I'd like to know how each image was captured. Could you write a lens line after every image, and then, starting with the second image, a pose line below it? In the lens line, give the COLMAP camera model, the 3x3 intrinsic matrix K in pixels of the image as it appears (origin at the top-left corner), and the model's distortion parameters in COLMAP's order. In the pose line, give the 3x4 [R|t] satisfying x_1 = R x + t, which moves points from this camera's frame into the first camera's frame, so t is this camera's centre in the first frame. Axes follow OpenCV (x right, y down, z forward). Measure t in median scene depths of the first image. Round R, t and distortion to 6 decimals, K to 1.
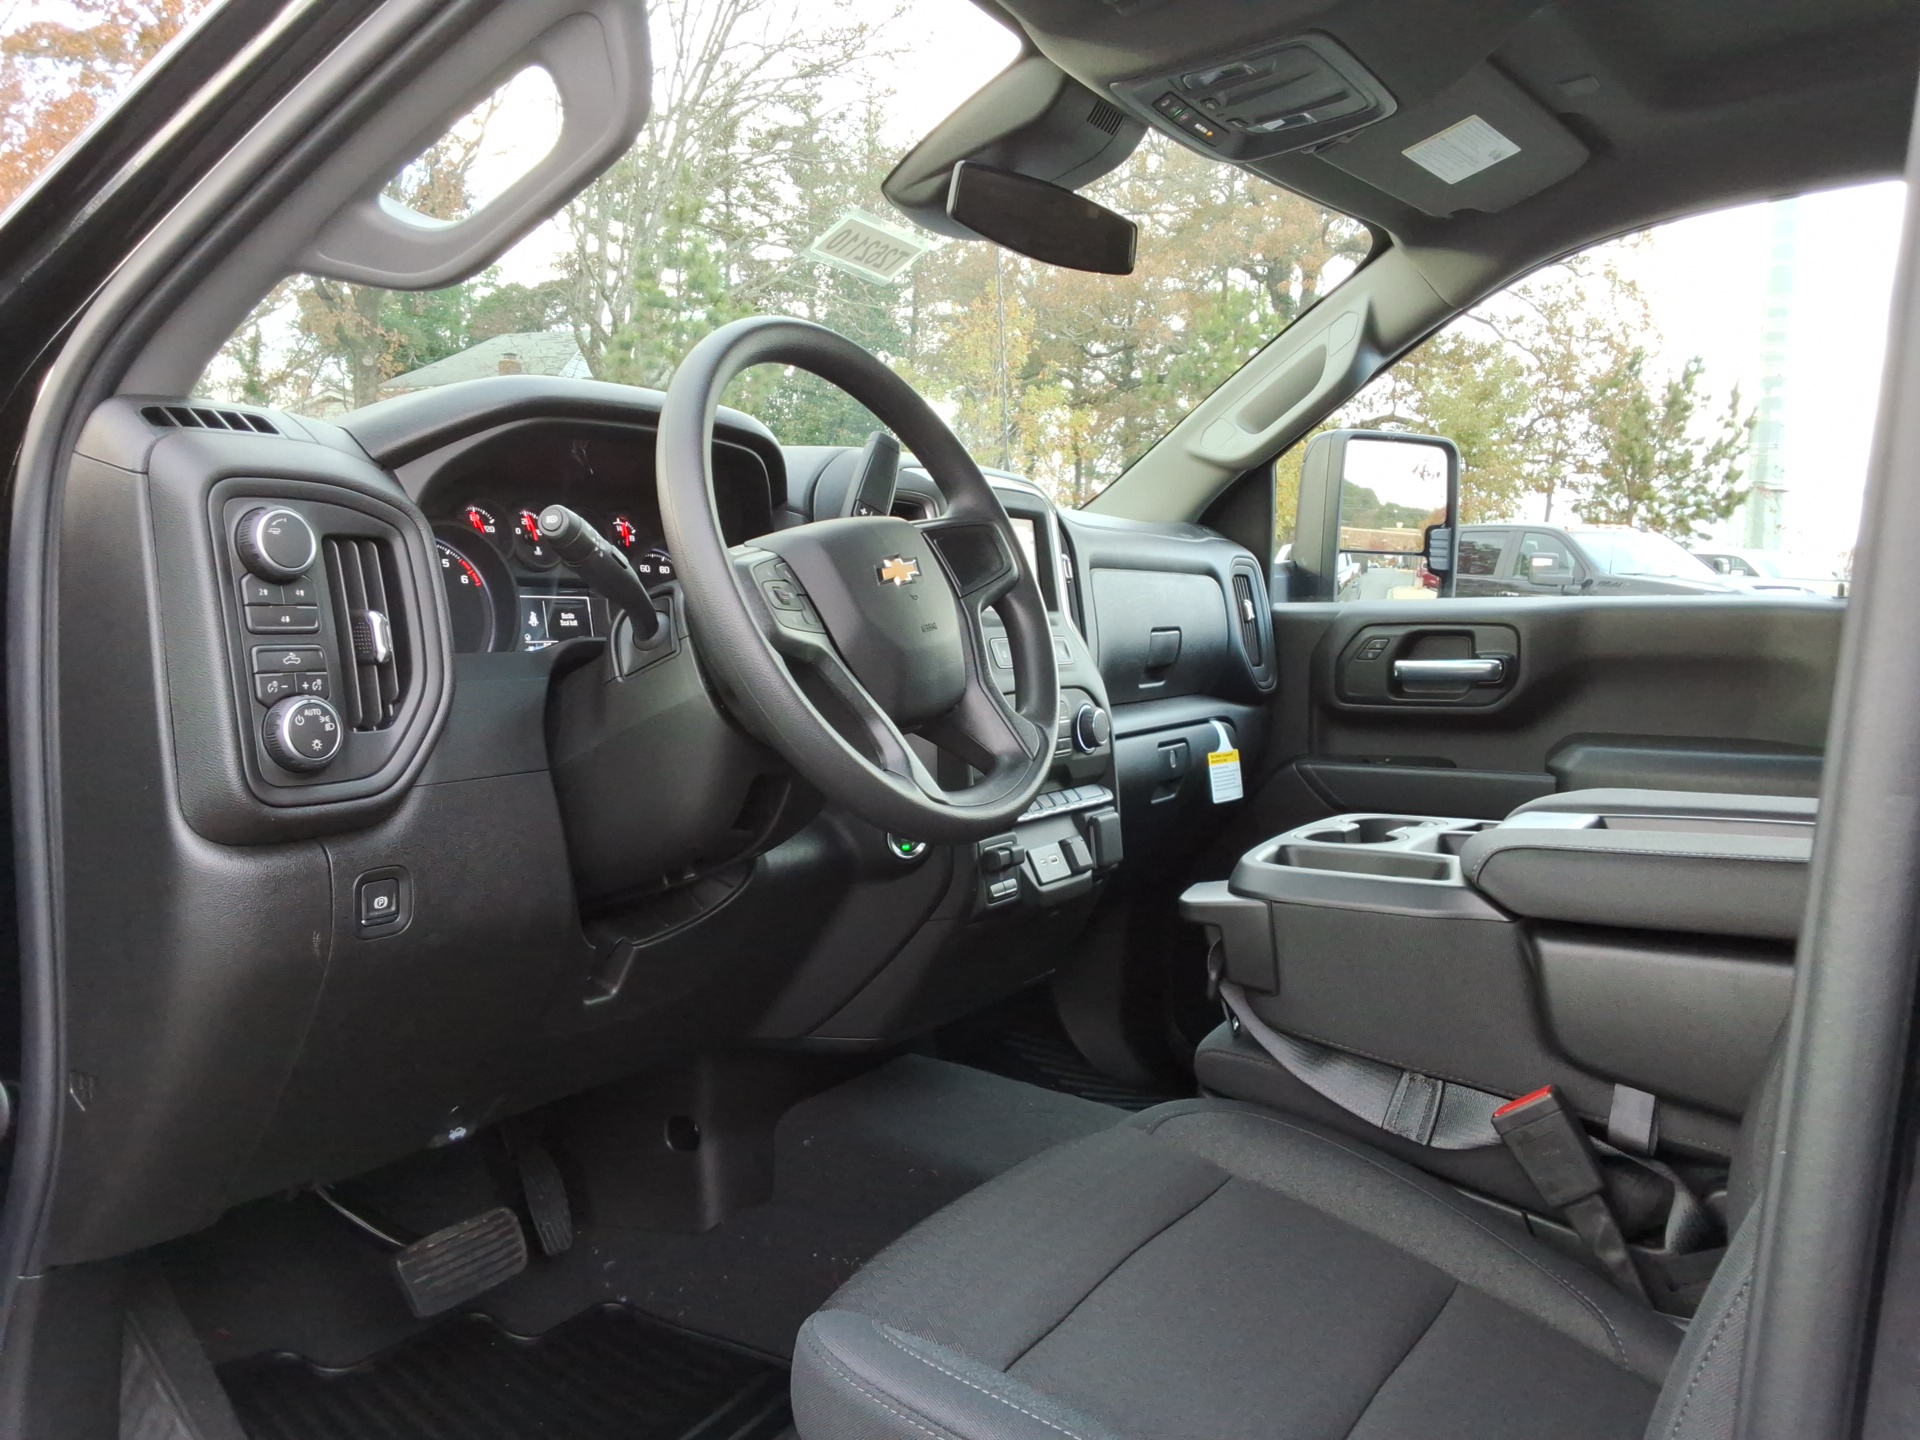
lens RADIAL K [[1535.1, 0, 974.8], [0, 1535.1, 698.9], [0, 0, 1]] dist [0.104948, -0.155833]
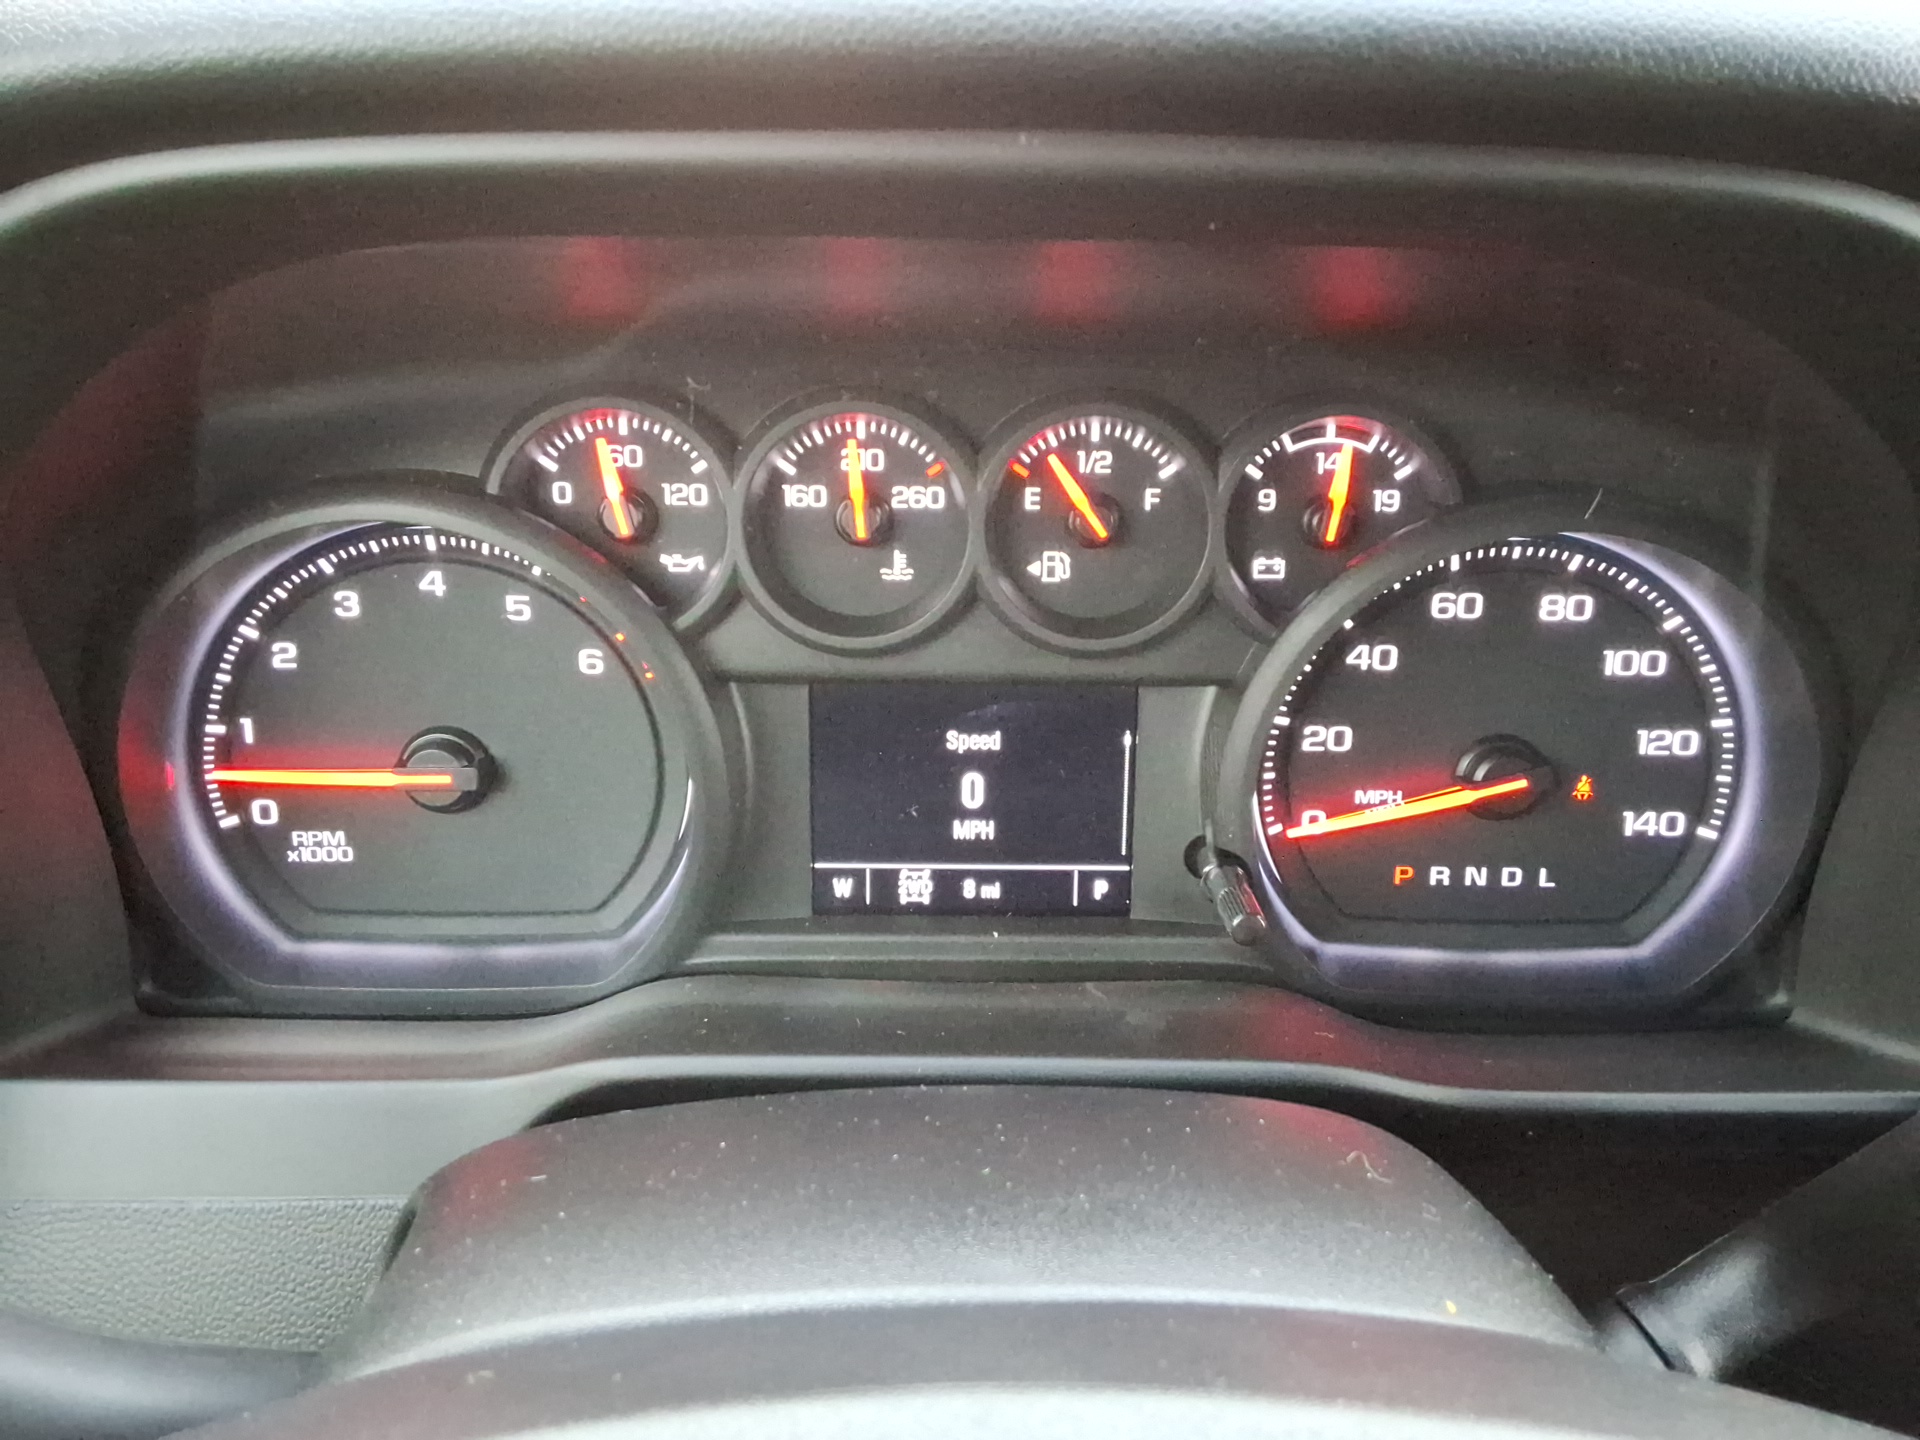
lens RADIAL K [[1535.1, 0, 965.0], [0, 1535.1, 701.7], [0, 0, 1]] dist [0.104948, -0.155833]
pose [[0.523486, 0.318834, -0.790131, -0.039011], [-0.055779, 0.938182, 0.341620, -0.127538], [0.850206, -0.134761, 0.508909, 0.660140]]
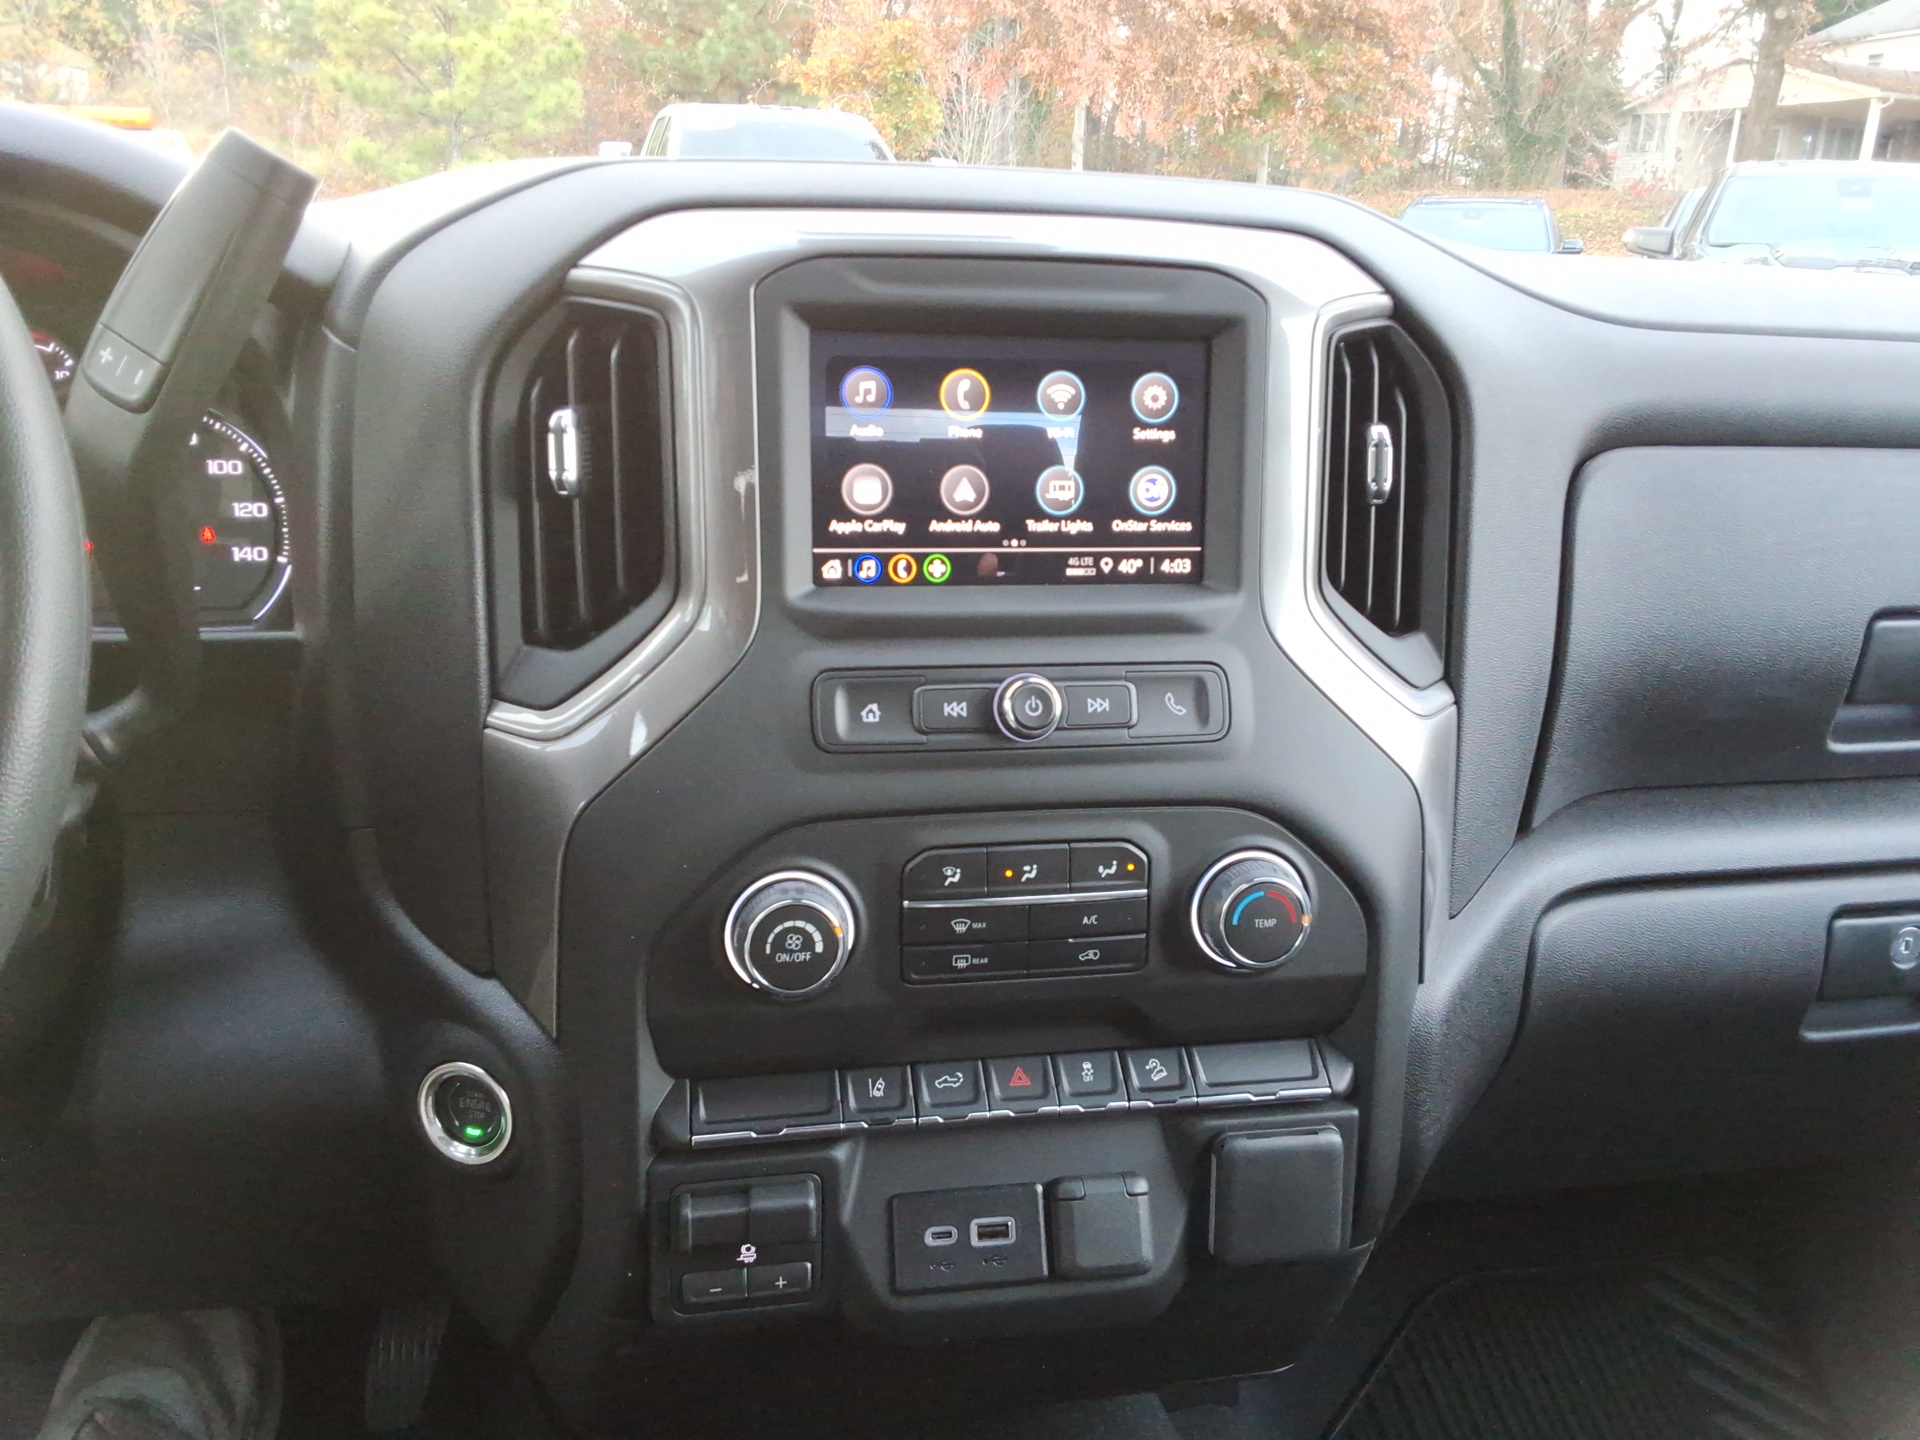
lens RADIAL K [[1535.1, 0, 985.2], [0, 1535.1, 701.9], [0, 0, 1]] dist [0.104948, -0.155833]
pose [[0.679034, 0.216802, -0.701363, 0.288633], [-0.075020, 0.970888, 0.227484, -0.113576], [0.730264, -0.101854, 0.675530, 0.709099]]
